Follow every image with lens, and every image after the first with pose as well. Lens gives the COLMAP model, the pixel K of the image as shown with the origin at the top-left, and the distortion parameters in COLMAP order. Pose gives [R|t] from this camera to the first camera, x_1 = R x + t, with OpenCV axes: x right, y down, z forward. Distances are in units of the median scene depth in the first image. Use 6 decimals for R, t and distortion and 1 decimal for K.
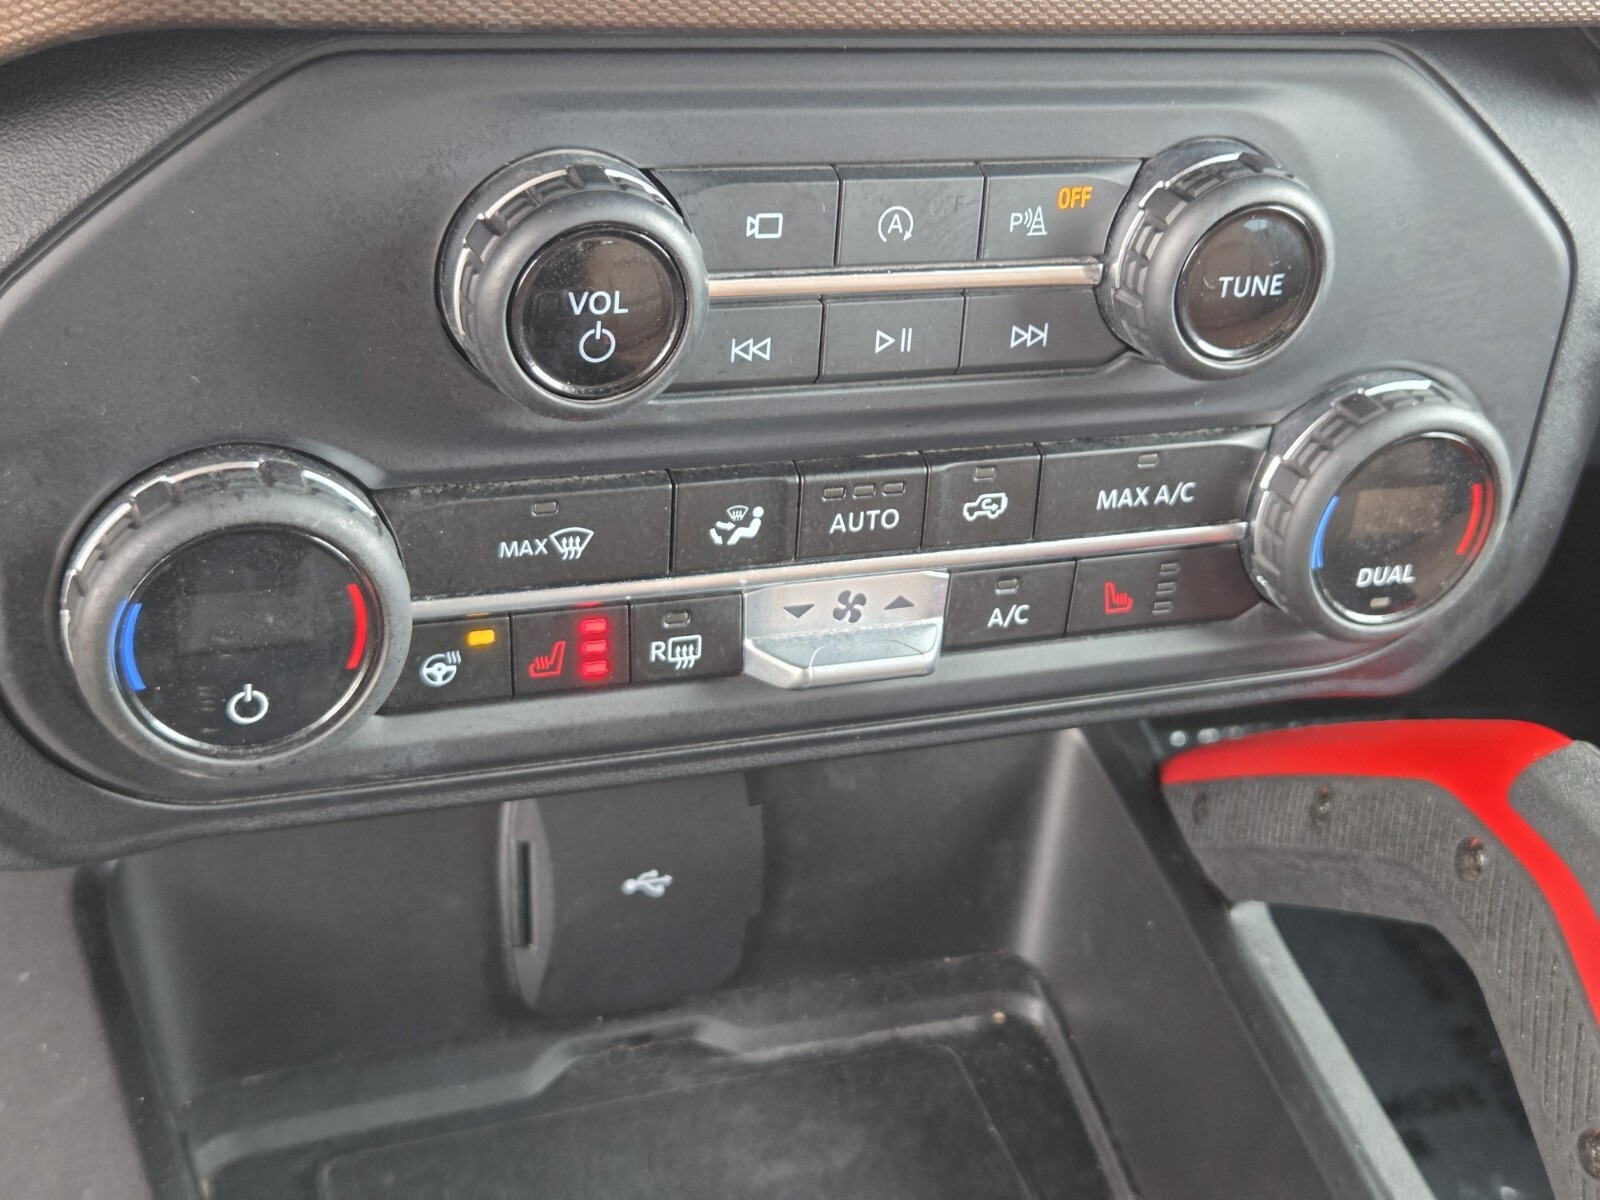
lens RADIAL K [[2253.5, 0, 800.0], [0, 2253.5, 600.0], [0, 0, 1]] dist [0.114014, -0.202439]
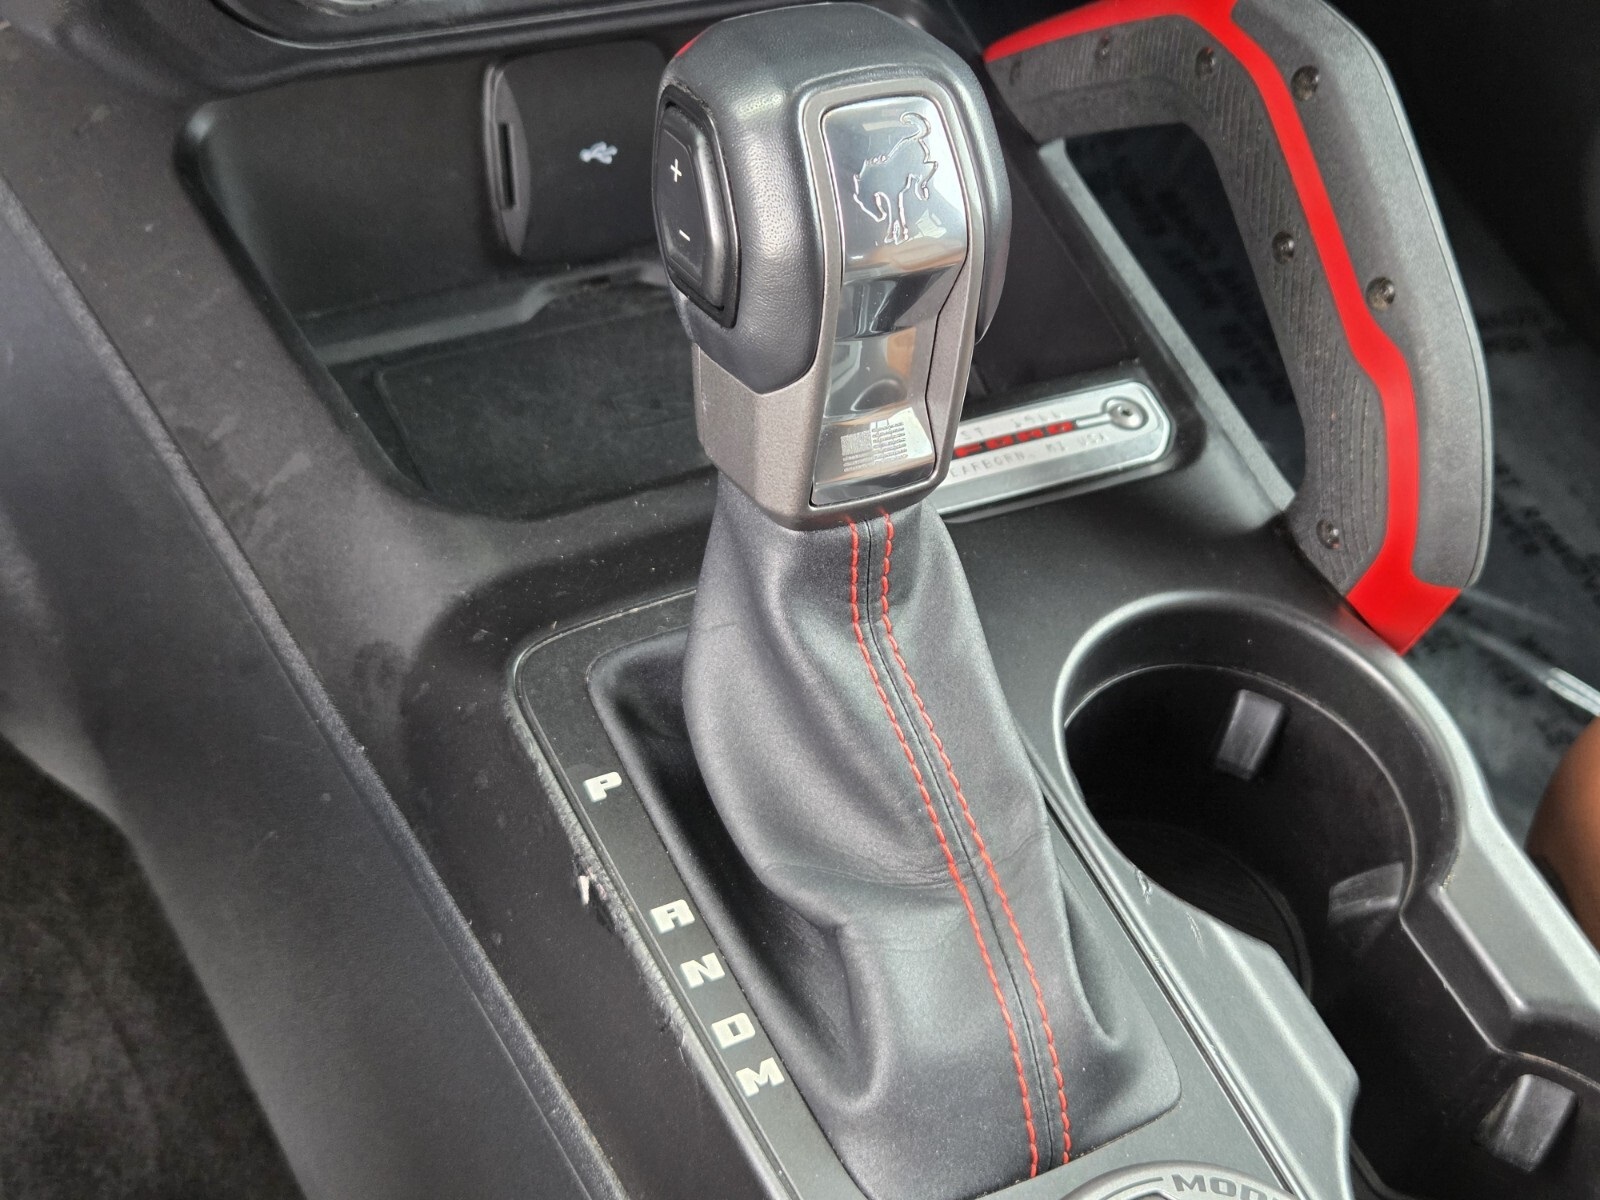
lens RADIAL K [[2253.5, 0, 800.0], [0, 2253.5, 600.0], [0, 0, 1]] dist [0.114014, -0.202439]
pose [[0.994754, -0.070597, 0.074034, -0.068302], [0.051831, 0.971758, 0.230219, 0.081950], [-0.088196, -0.225174, 0.970319, -0.344968]]
